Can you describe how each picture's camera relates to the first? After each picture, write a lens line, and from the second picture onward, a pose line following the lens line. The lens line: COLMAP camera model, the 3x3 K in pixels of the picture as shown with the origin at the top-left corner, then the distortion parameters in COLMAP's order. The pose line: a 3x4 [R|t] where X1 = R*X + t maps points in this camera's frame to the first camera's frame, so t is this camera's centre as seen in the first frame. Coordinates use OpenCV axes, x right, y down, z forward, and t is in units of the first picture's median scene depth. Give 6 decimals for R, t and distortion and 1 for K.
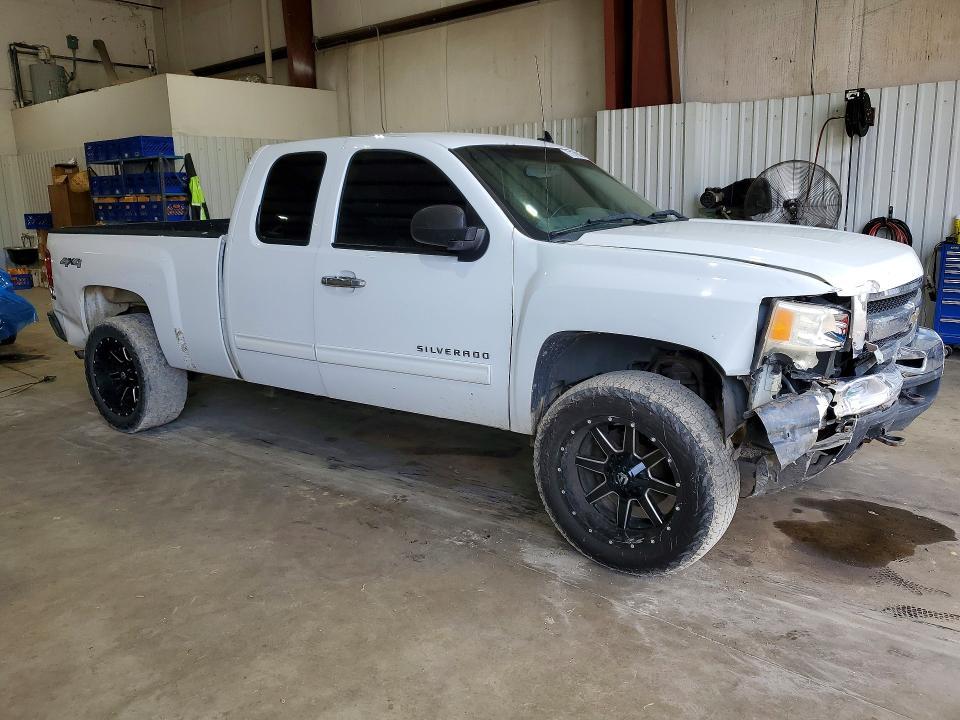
lens RADIAL K [[743.7, 0, 476.5], [0, 743.7, 330.2], [0, 0, 1]] dist [-0.000755, 0.002165]
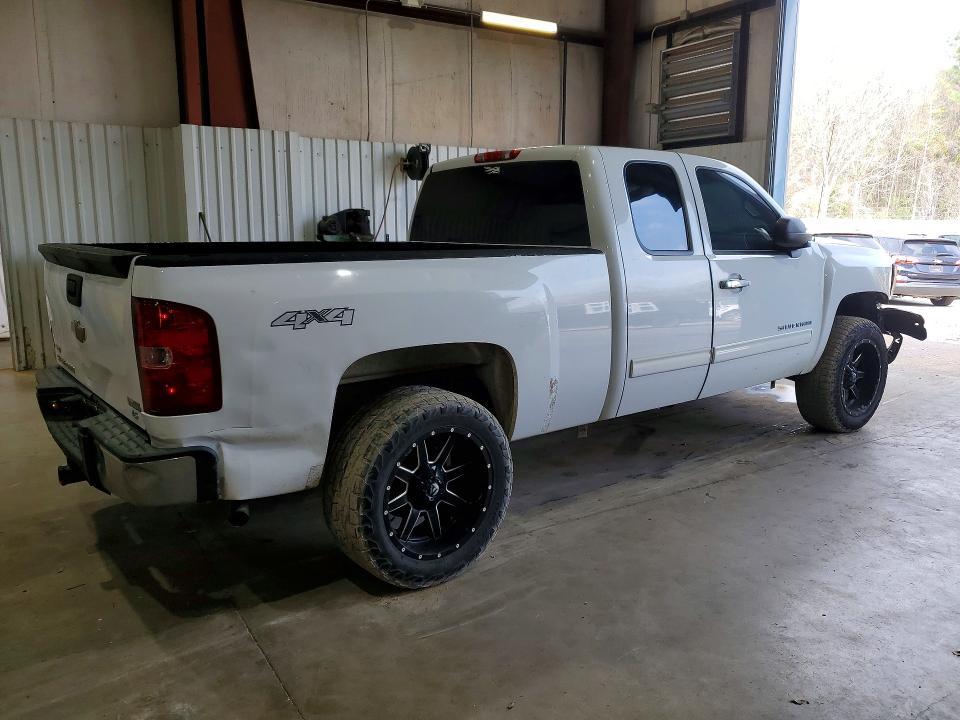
lens RADIAL K [[749.9, 0, 468.4], [0, 749.9, 353.5], [0, 0, 1]] dist [0.018724, 0.000077]
pose [[0.299547, -0.139046, 0.943895, -1.209332], [0.167620, 0.981605, 0.091406, -0.116081], [-0.939242, 0.130835, 0.317344, 0.902457]]
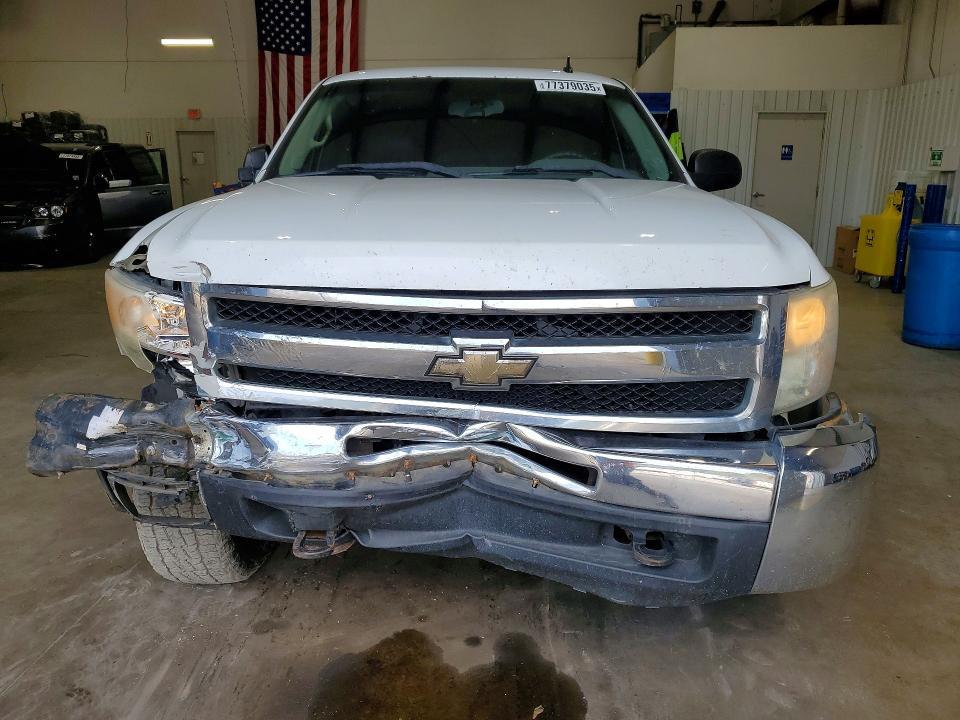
lens RADIAL K [[753.2, 0, 478.6], [0, 753.2, 344.5], [0, 0, 1]] dist [-0.010699, 0.053648]
pose [[0.584224, 0.211896, -0.783442, 0.710591], [-0.166429, 0.976080, 0.139890, -0.074848], [0.794344, 0.048661, 0.605515, 0.487342]]
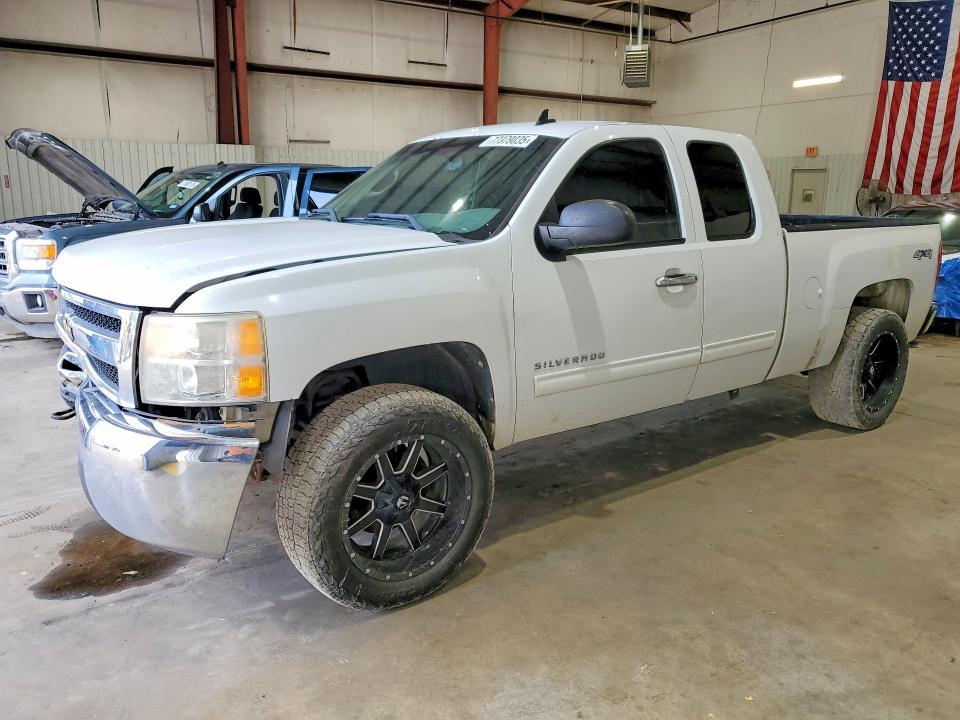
lens RADIAL K [[749.9, 0, 468.4], [0, 749.9, 353.5], [0, 0, 1]] dist [0.018724, 0.000077]
pose [[-0.309210, 0.216542, -0.926012, 0.916853], [-0.183116, 0.941952, 0.281415, -0.236204], [0.933198, 0.256584, -0.251609, 1.201113]]
